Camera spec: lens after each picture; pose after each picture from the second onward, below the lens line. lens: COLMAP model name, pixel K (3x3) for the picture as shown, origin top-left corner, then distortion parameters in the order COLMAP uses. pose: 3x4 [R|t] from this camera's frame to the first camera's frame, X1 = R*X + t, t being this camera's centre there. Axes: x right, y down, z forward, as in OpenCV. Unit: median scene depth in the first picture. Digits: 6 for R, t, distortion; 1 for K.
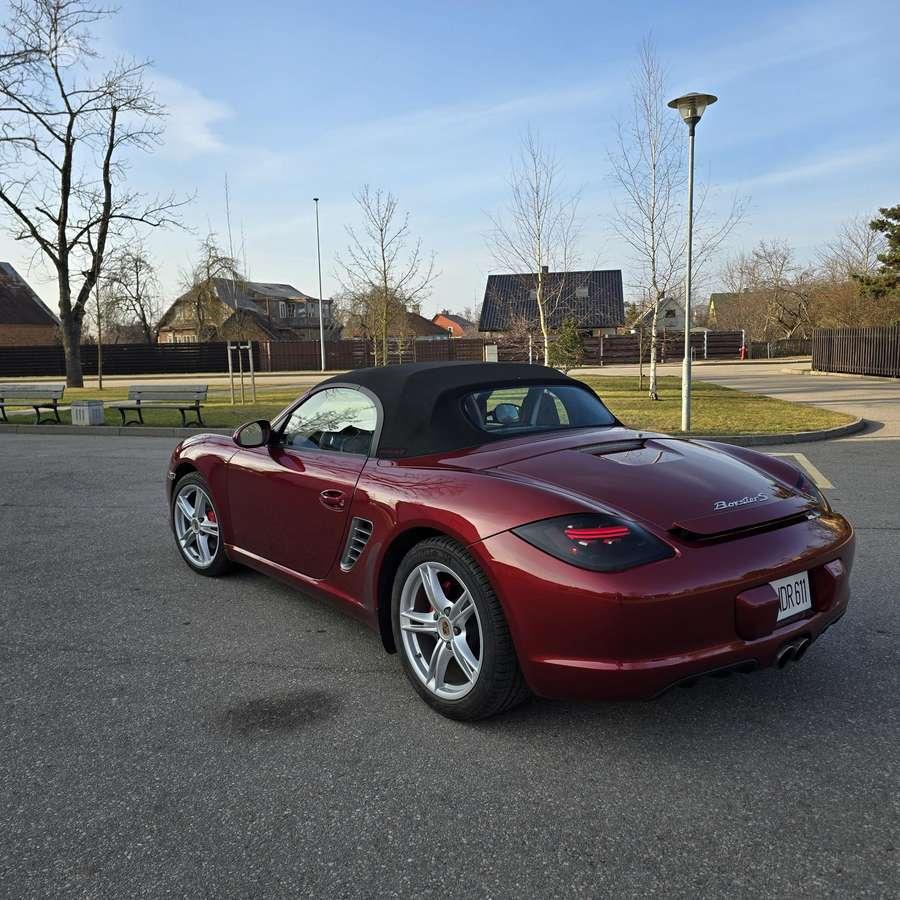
lens RADIAL K [[788.4, 0, 451.9], [0, 788.4, 447.3], [0, 0, 1]] dist [0.071660, -0.074503]
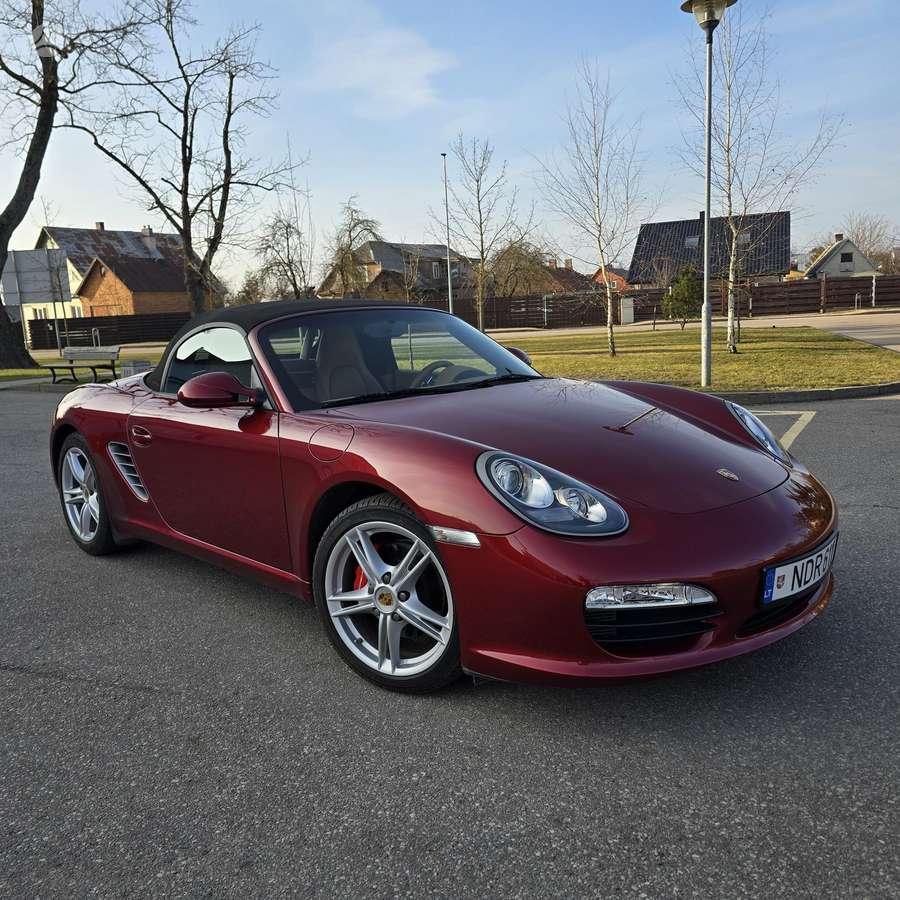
lens RADIAL K [[791.9, 0, 458.9], [0, 791.9, 449.2], [0, 0, 1]] dist [0.071824, -0.076720]
pose [[0.980620, 0.009014, -0.195711, 0.074645], [0.001413, 0.998590, 0.053074, 0.000438], [0.195914, -0.052322, 0.979224, 0.025985]]
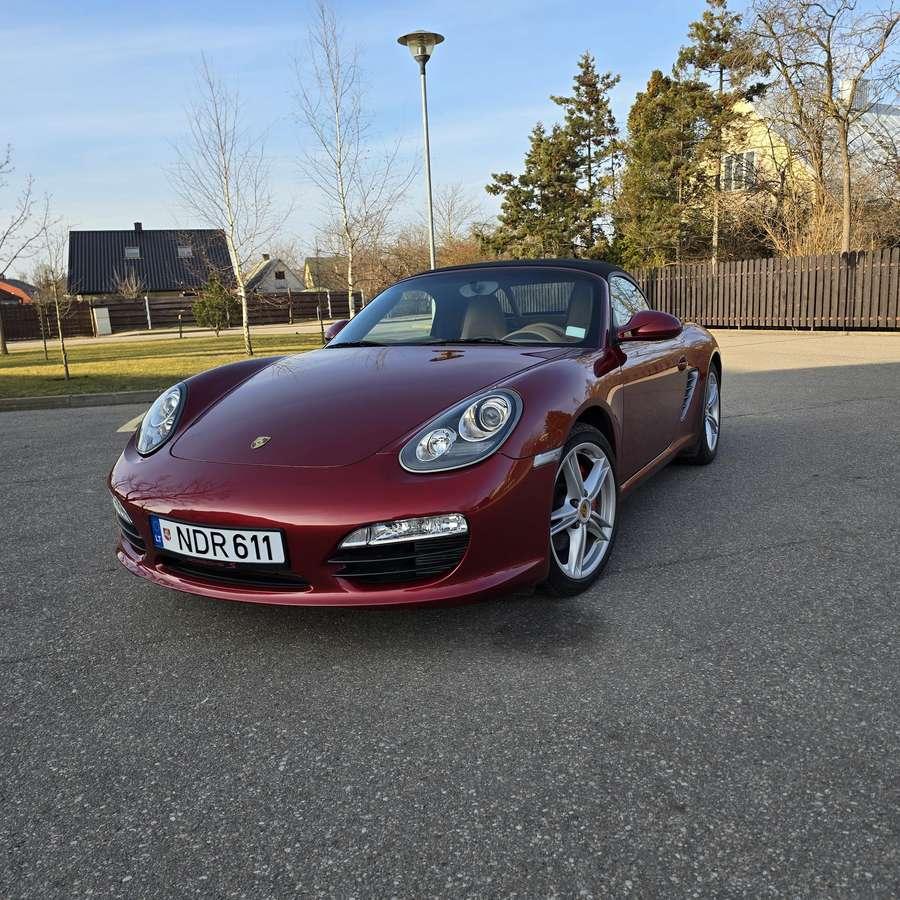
lens RADIAL K [[791.9, 0, 458.9], [0, 791.9, 449.2], [0, 0, 1]] dist [0.071824, -0.076720]
pose [[0.876065, -0.109222, 0.469661, -0.067343], [0.088486, 0.993883, 0.066077, 0.006678], [-0.474005, -0.016329, 0.880371, 0.027585]]
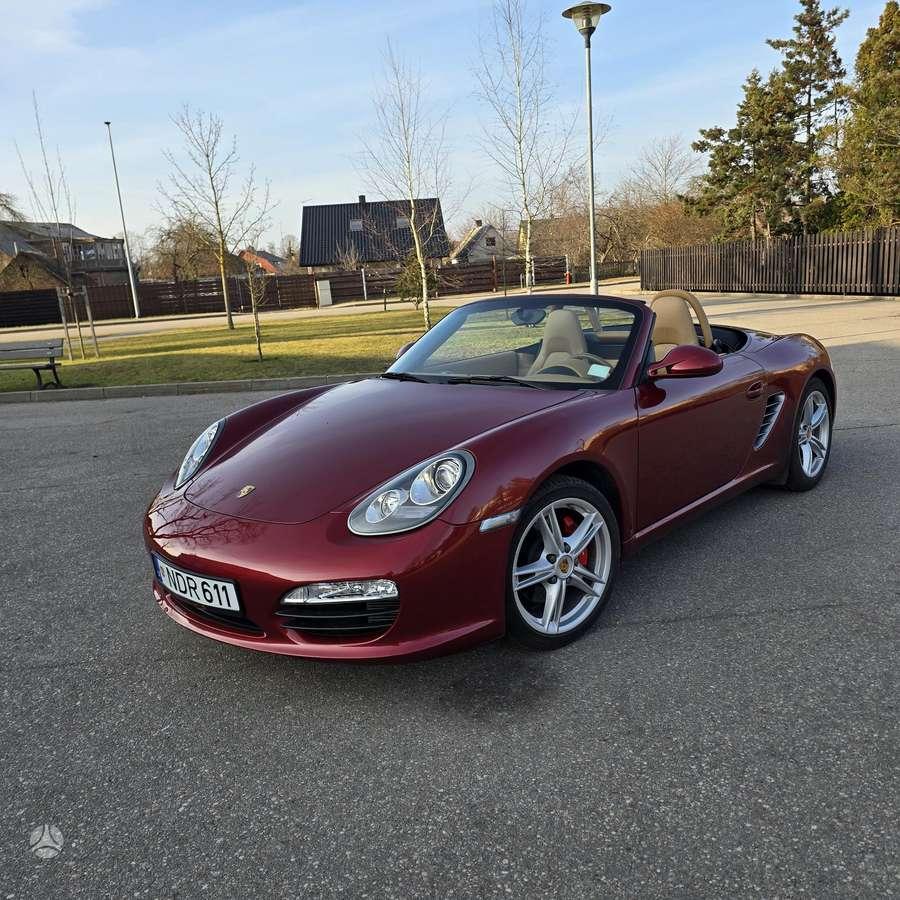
lens RADIAL K [[793.0, 0, 464.4], [0, 793.0, 454.1], [0, 0, 1]] dist [0.072451, -0.078240]
pose [[0.968986, -0.099036, 0.226404, -0.041731], [0.078872, 0.992207, 0.096459, -0.001589], [-0.234192, -0.075611, 0.969246, 0.016603]]
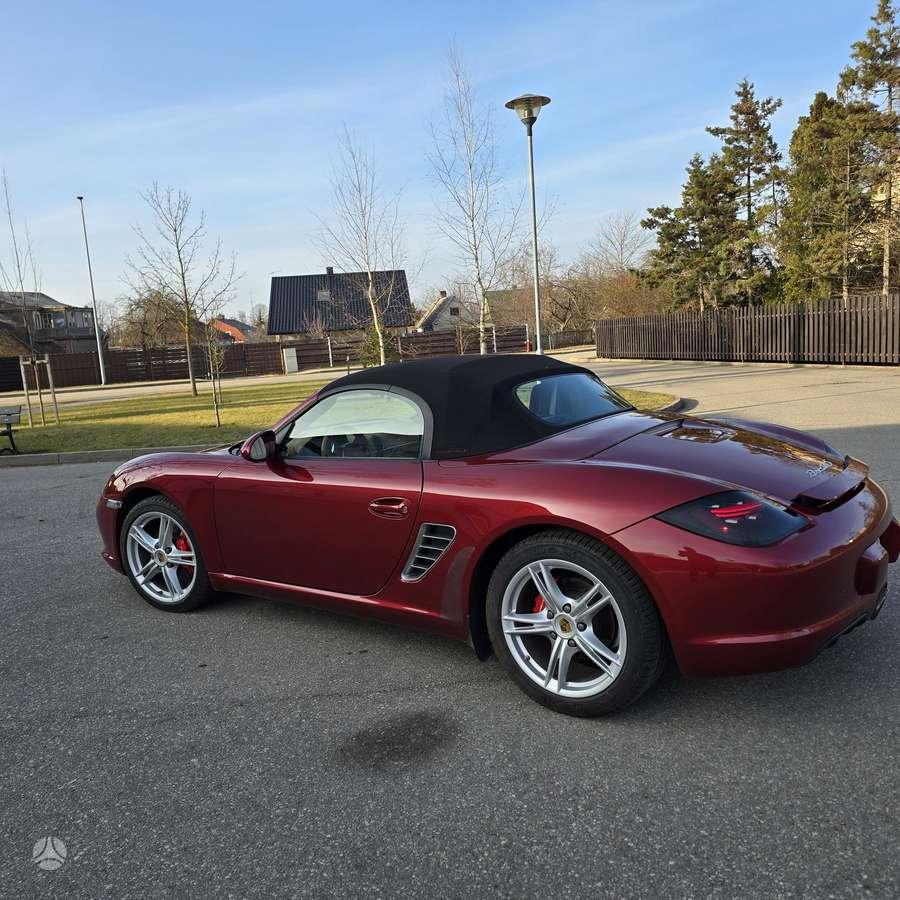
lens RADIAL K [[786.7, 0, 448.9], [0, 786.7, 450.5], [0, 0, 1]] dist [0.085516, -0.097555]
pose [[0.963275, -0.081429, 0.255874, -0.035910], [0.080737, 0.996648, 0.013224, -0.000948], [-0.256093, 0.007920, 0.966620, 0.009128]]
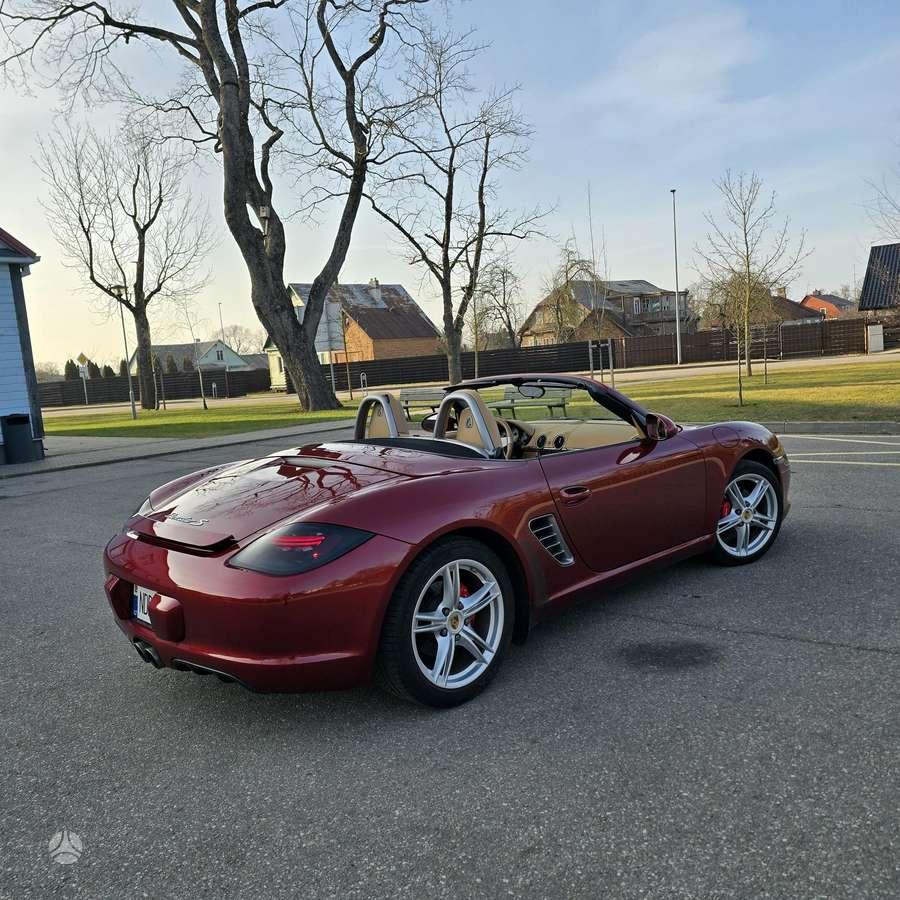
lens RADIAL K [[790.3, 0, 470.4], [0, 790.3, 448.9], [0, 0, 1]] dist [0.094820, -0.116979]
pose [[0.914229, -0.004795, -0.405170, -0.000330], [0.007443, 0.999960, 0.004960, 0.002387], [0.405130, -0.007550, 0.914228, -0.017247]]
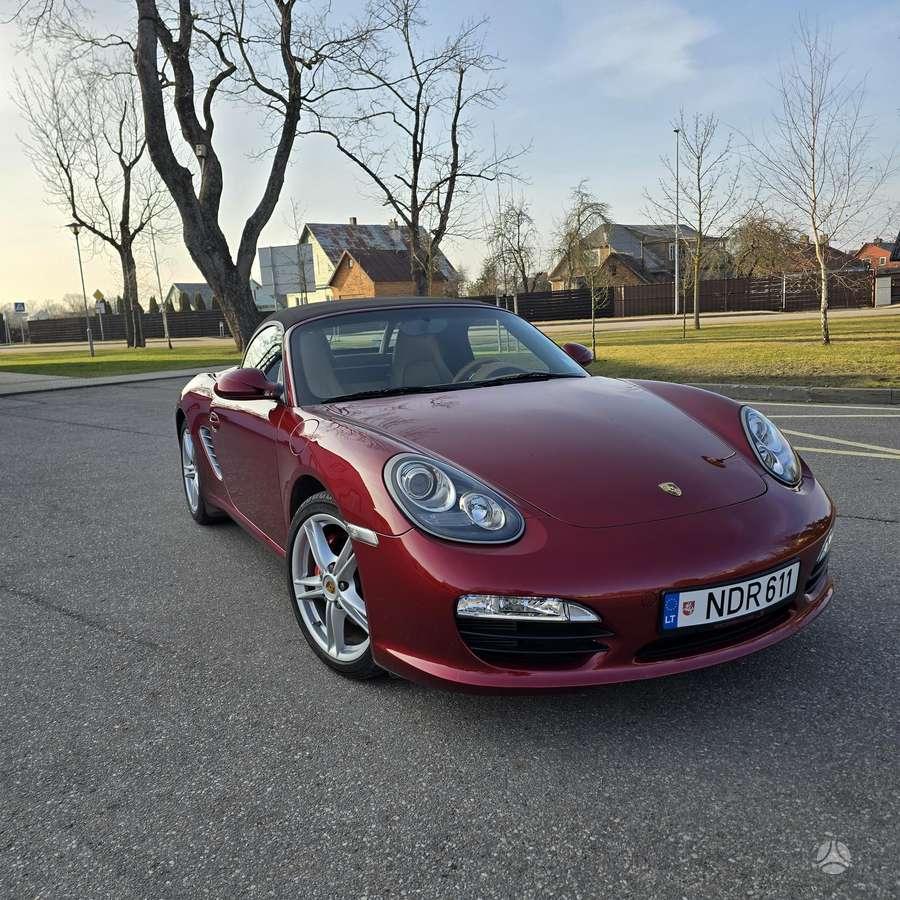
lens RADIAL K [[786.1, 0, 458.9], [0, 786.1, 453.3], [0, 0, 1]] dist [0.071031, -0.077839]
pose [[0.883686, 0.057446, -0.464543, 0.102875], [-0.022103, 0.996454, 0.081179, -0.001697], [0.467559, -0.061469, 0.881822, 0.035217]]
